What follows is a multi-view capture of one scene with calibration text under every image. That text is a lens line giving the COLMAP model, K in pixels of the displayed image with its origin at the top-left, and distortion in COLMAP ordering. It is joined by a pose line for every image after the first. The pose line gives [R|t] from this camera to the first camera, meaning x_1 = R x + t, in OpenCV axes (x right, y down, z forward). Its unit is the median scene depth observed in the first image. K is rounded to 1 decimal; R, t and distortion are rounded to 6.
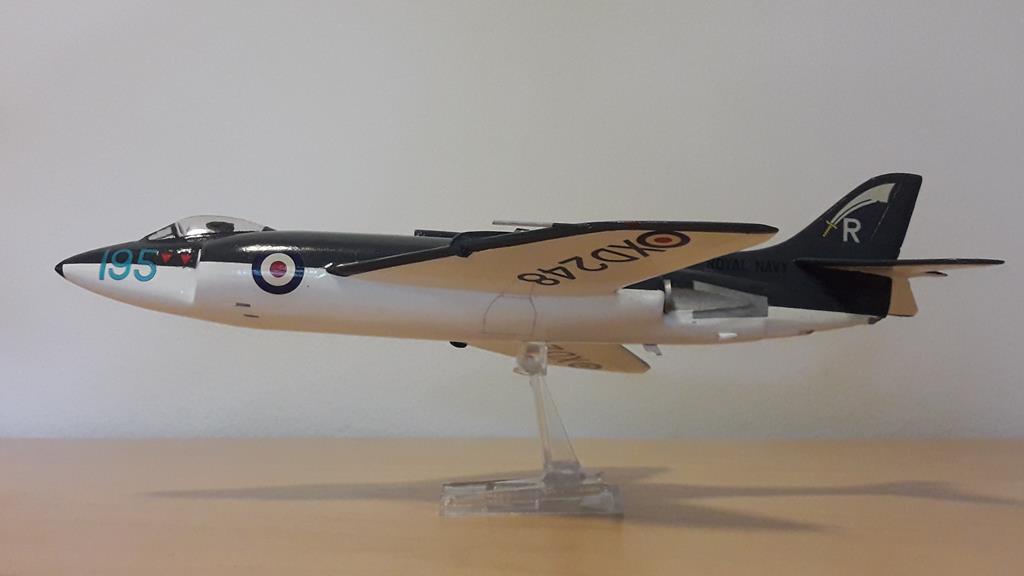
lens RADIAL K [[860.0, 0, 512.0], [0, 860.0, 288.0], [0, 0, 1]] dist [0.002548, 0.000439]
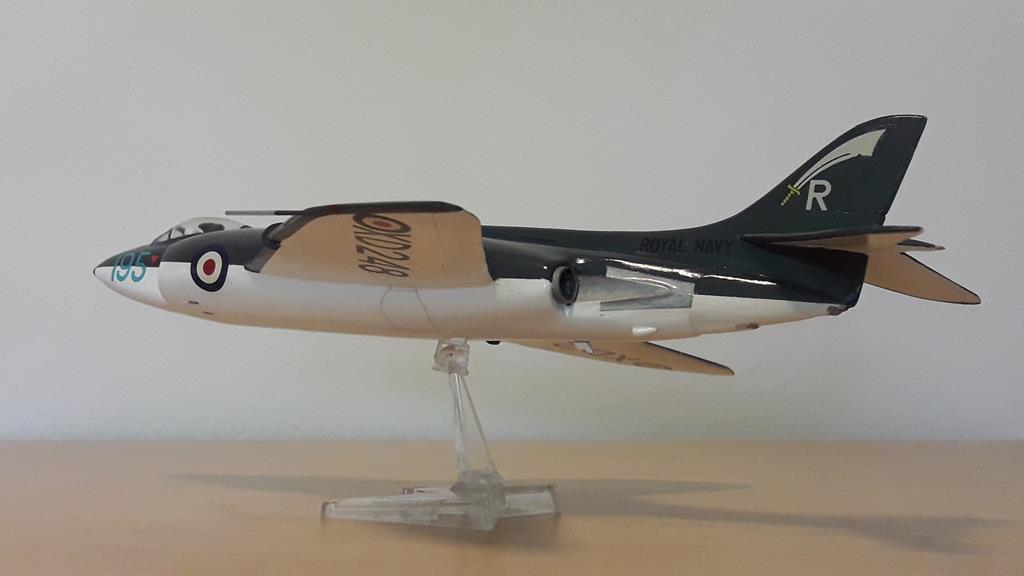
lens RADIAL K [[860.0, 0, 512.0], [0, 860.0, 288.0], [0, 0, 1]] dist [0.002548, 0.000439]
pose [[0.929569, -0.020828, -0.368059, 0.425316], [0.025292, 0.999653, 0.007310, 0.004303], [0.367779, -0.016104, 0.929774, 0.173837]]
